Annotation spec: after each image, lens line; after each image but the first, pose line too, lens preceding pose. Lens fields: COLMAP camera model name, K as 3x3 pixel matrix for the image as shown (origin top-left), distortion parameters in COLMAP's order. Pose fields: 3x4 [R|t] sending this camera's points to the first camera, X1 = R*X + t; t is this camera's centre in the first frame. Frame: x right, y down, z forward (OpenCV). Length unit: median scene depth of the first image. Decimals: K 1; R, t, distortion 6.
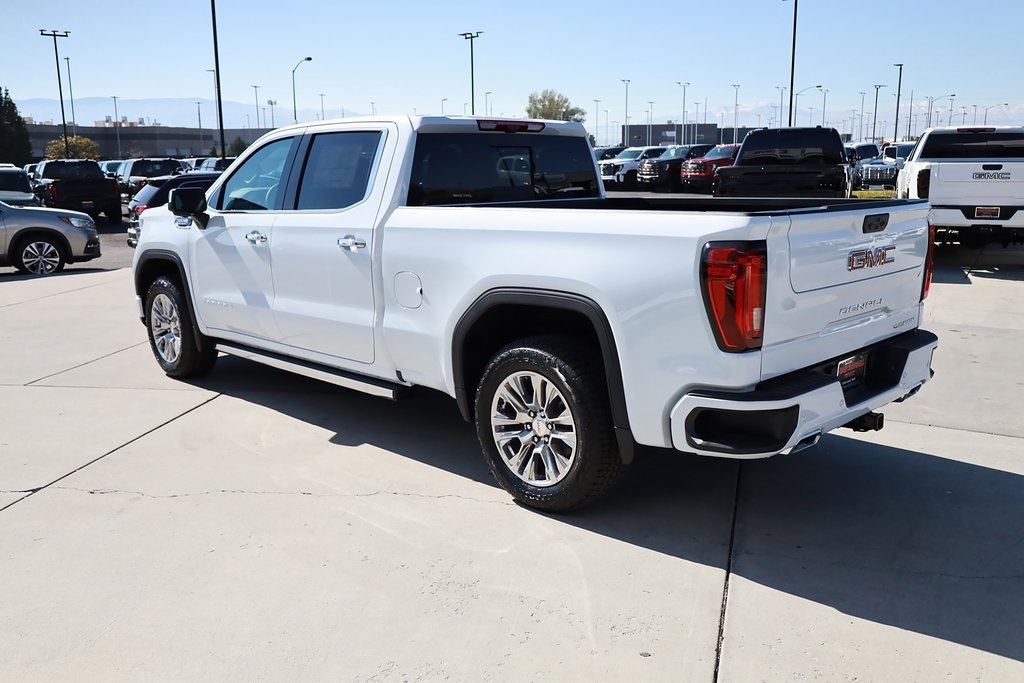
lens RADIAL K [[876.9, 0, 512.0], [0, 876.9, 341.5], [0, 0, 1]] dist [-0.000883, -0.003573]
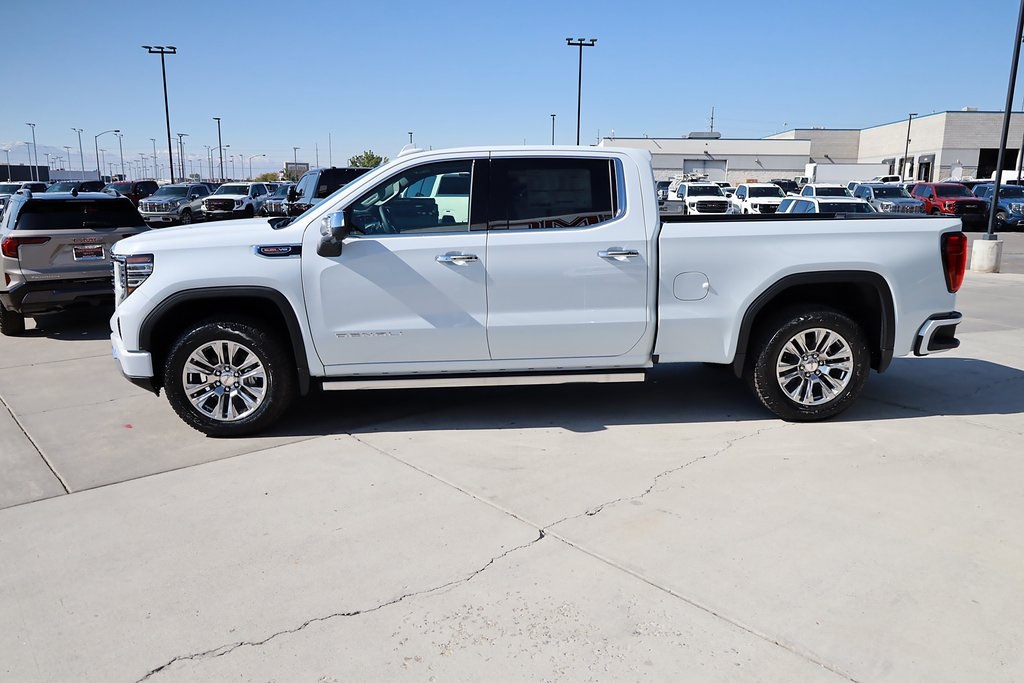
lens RADIAL K [[743.7, 0, 512.0], [0, 743.7, 341.5], [0, 0, 1]] dist [-0.005932, 0.000049]
pose [[0.644027, -0.133103, 0.753335, -1.128526], [0.143548, 0.988282, 0.051895, -0.074143], [-0.751414, 0.074718, 0.655587, 0.501007]]
